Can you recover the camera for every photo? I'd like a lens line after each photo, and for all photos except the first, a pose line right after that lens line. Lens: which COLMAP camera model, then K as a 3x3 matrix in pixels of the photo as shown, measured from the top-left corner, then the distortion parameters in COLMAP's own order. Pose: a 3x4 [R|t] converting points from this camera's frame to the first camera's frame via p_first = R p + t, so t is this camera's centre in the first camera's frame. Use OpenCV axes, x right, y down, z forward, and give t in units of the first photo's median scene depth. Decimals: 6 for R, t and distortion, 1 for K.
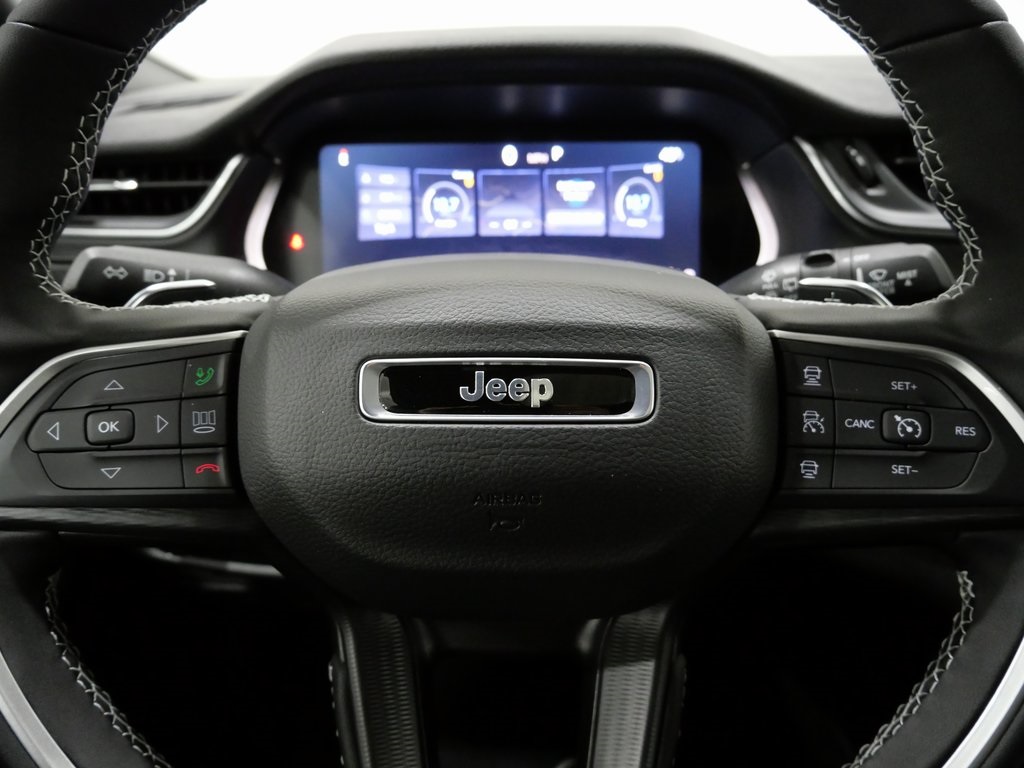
lens RADIAL K [[758.9, 0, 517.2], [0, 758.9, 386.7], [0, 0, 1]] dist [-0.017603, -0.006331]
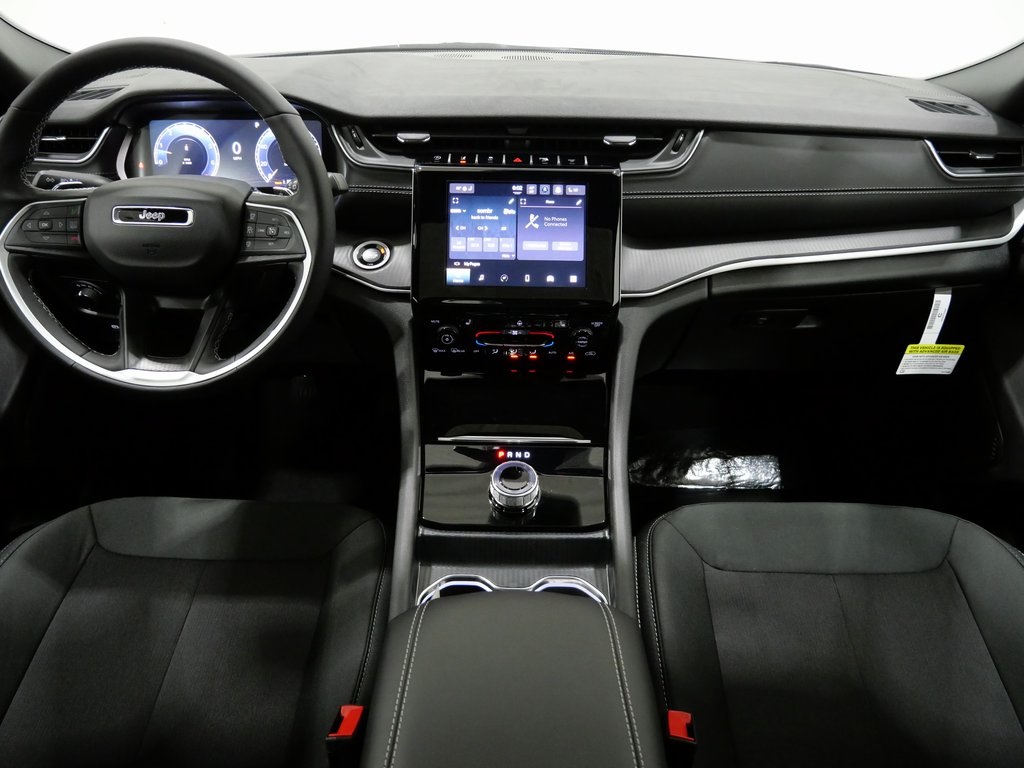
lens RADIAL K [[758.9, 0, 511.1], [0, 758.9, 384.6], [0, 0, 1]] dist [-0.017603, -0.006331]
pose [[0.999351, 0.034912, -0.008897, 0.921979], [-0.033617, 0.992409, 0.118298, 0.168162], [0.012960, -0.117922, 0.992938, -1.386705]]
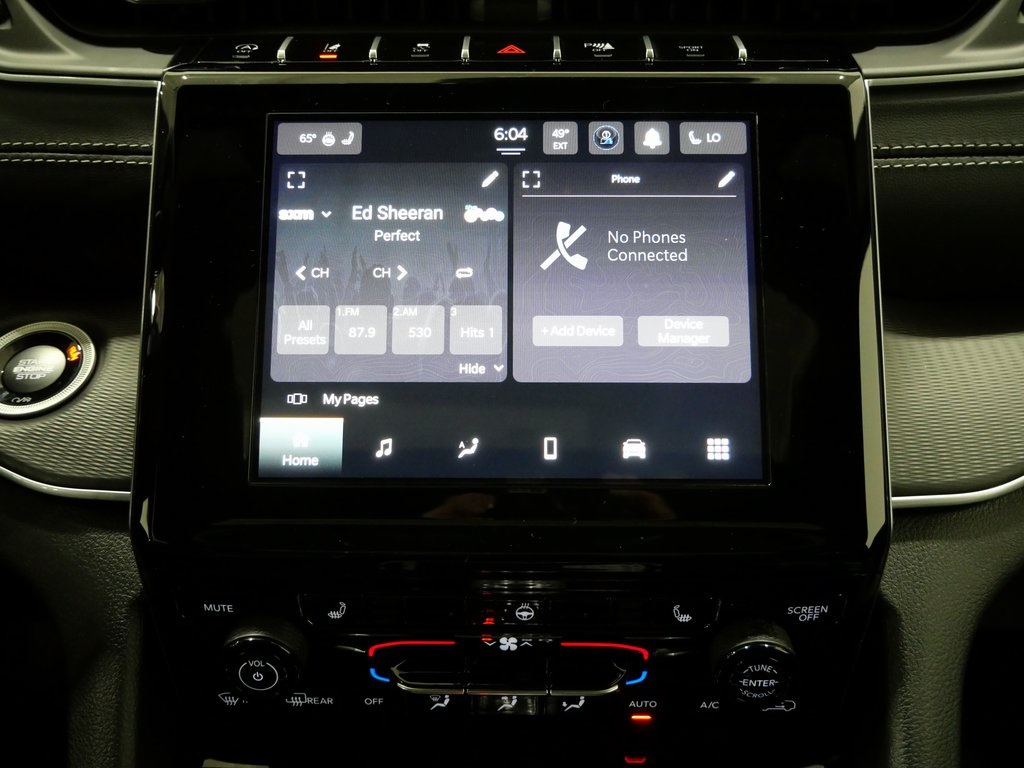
lens RADIAL K [[1007.7, 0, 506.2], [0, 1007.7, 379.1], [0, 0, 1]] dist [-0.043787, 0.000000]
pose [[0.999392, 0.020967, -0.027840, 0.924526], [-0.021106, 0.999766, -0.004673, 0.071324], [0.027736, 0.005258, 0.999601, 0.011532]]
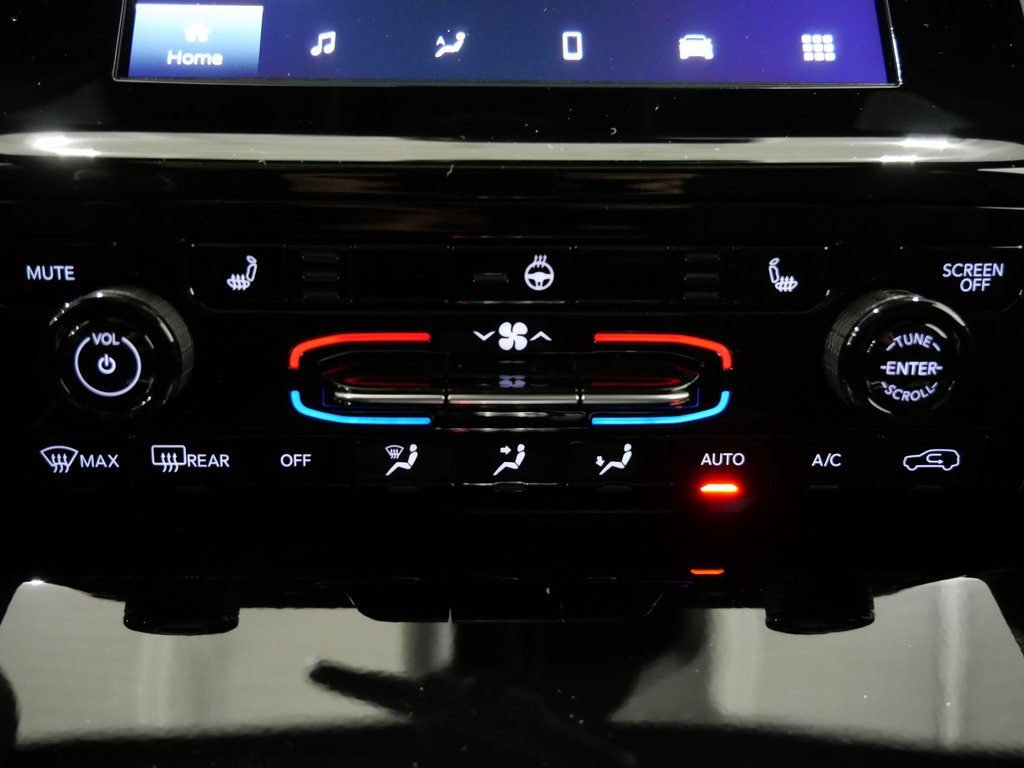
lens RADIAL K [[1165.1, 0, 512.7], [0, 1165.1, 381.8], [0, 0, 1]] dist [-0.004807, 0.000000]
pose [[0.999646, 0.013378, 0.022993, 0.895004], [-0.008001, 0.975524, -0.219747, 0.431191], [-0.025370, 0.219485, 0.975286, 0.242679]]
